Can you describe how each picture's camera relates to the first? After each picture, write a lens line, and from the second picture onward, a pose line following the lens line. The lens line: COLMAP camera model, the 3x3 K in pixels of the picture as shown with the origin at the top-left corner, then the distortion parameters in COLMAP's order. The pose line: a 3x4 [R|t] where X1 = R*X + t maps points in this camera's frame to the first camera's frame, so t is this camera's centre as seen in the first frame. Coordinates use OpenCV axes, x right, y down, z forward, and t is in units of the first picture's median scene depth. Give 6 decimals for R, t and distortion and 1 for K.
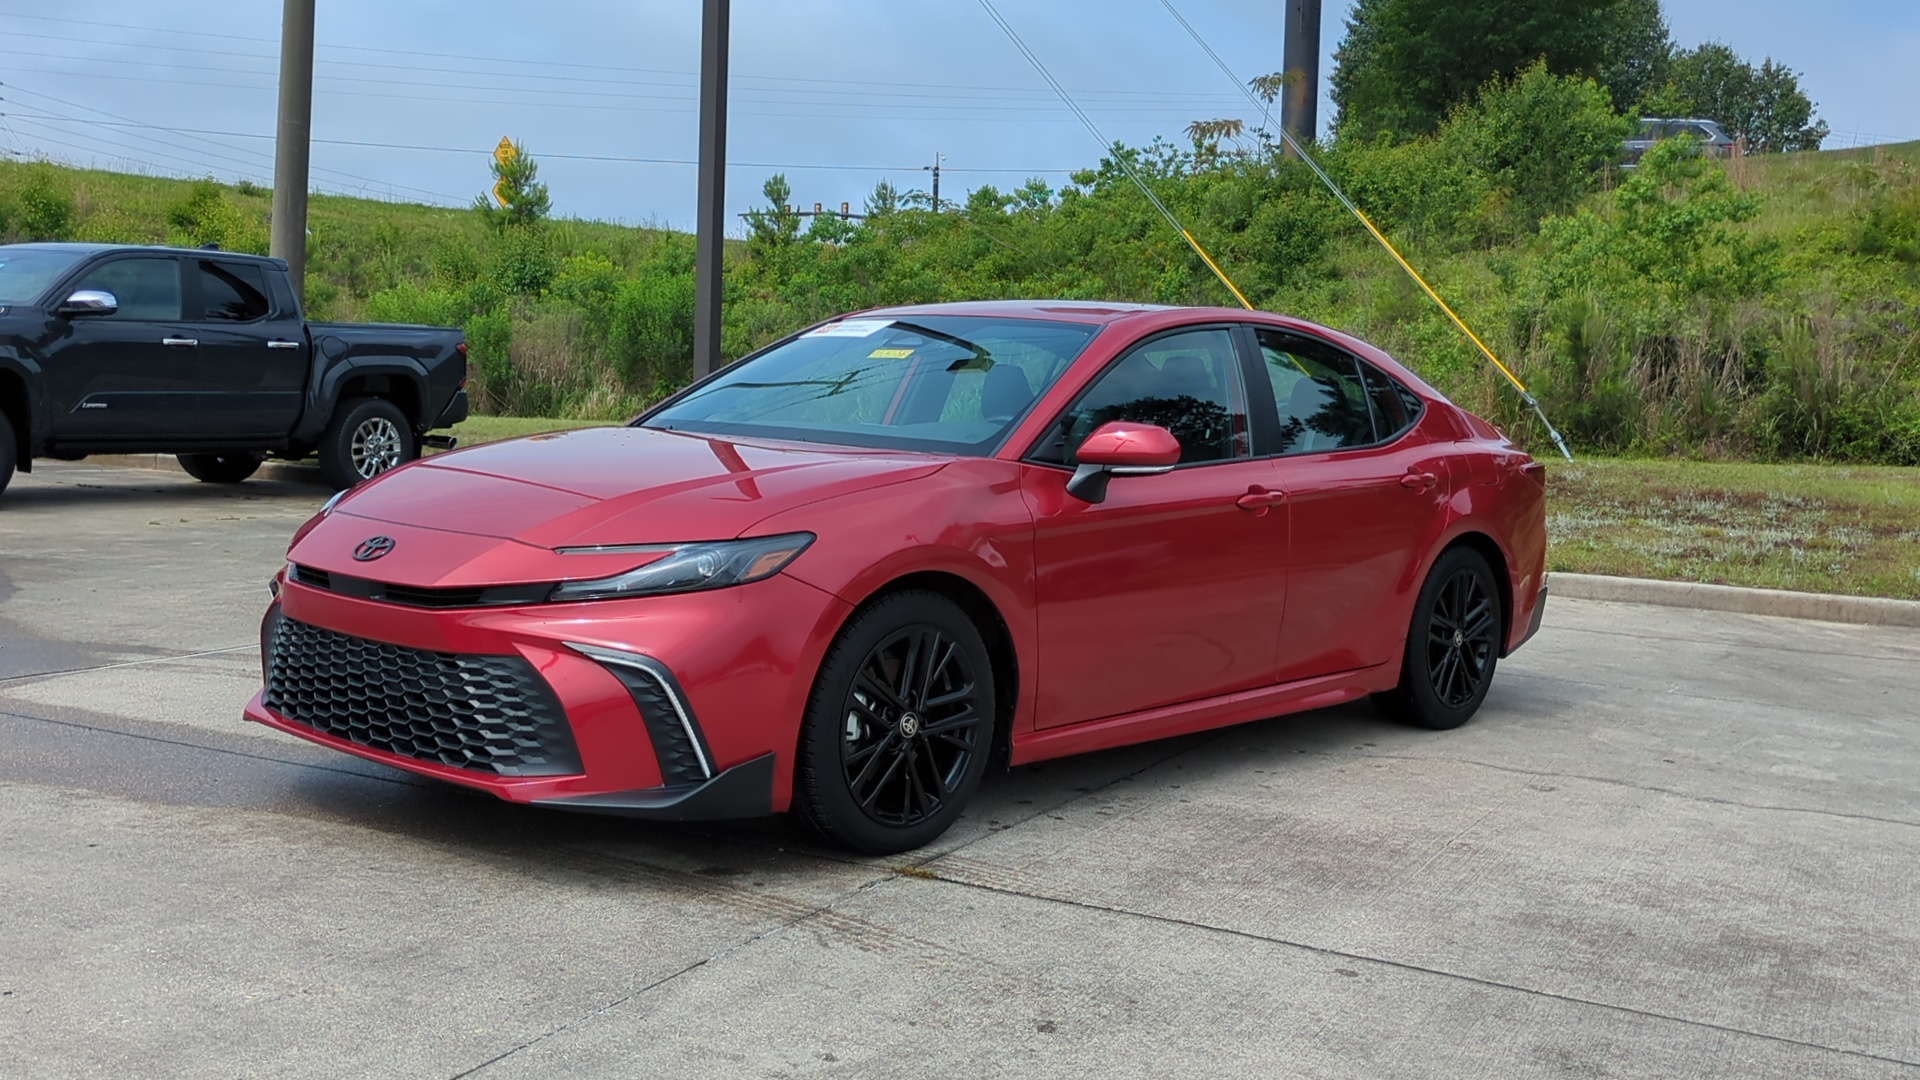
lens RADIAL K [[1916.5, 0, 952.5], [0, 1916.5, 543.2], [0, 0, 1]] dist [0.030985, 0.000000]
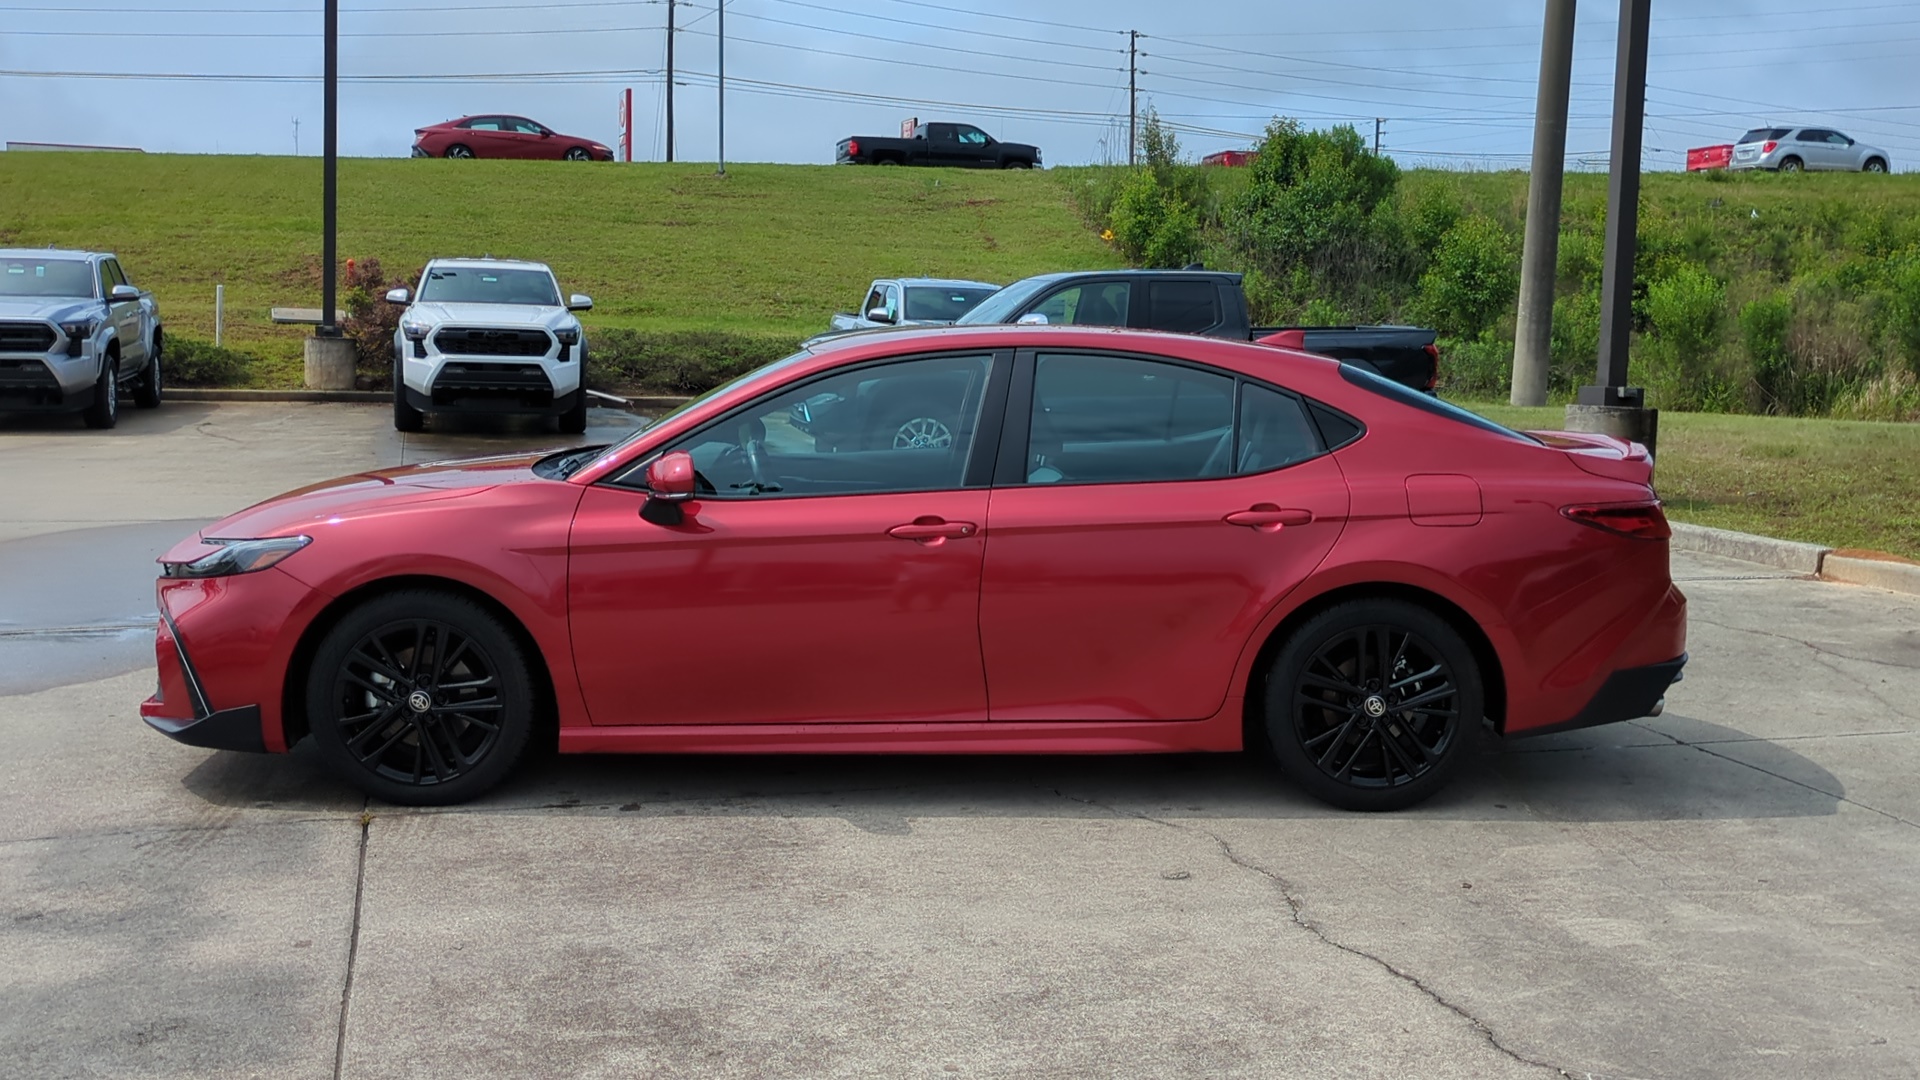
lens RADIAL K [[1916.5, 0, 951.3], [0, 1916.5, 541.6], [0, 0, 1]] dist [0.030985, 0.000000]
pose [[0.686190, 0.052896, -0.725496, 0.785656], [-0.047144, 0.998490, 0.028211, -0.040221], [0.725893, 0.014845, 0.687647, 0.297187]]
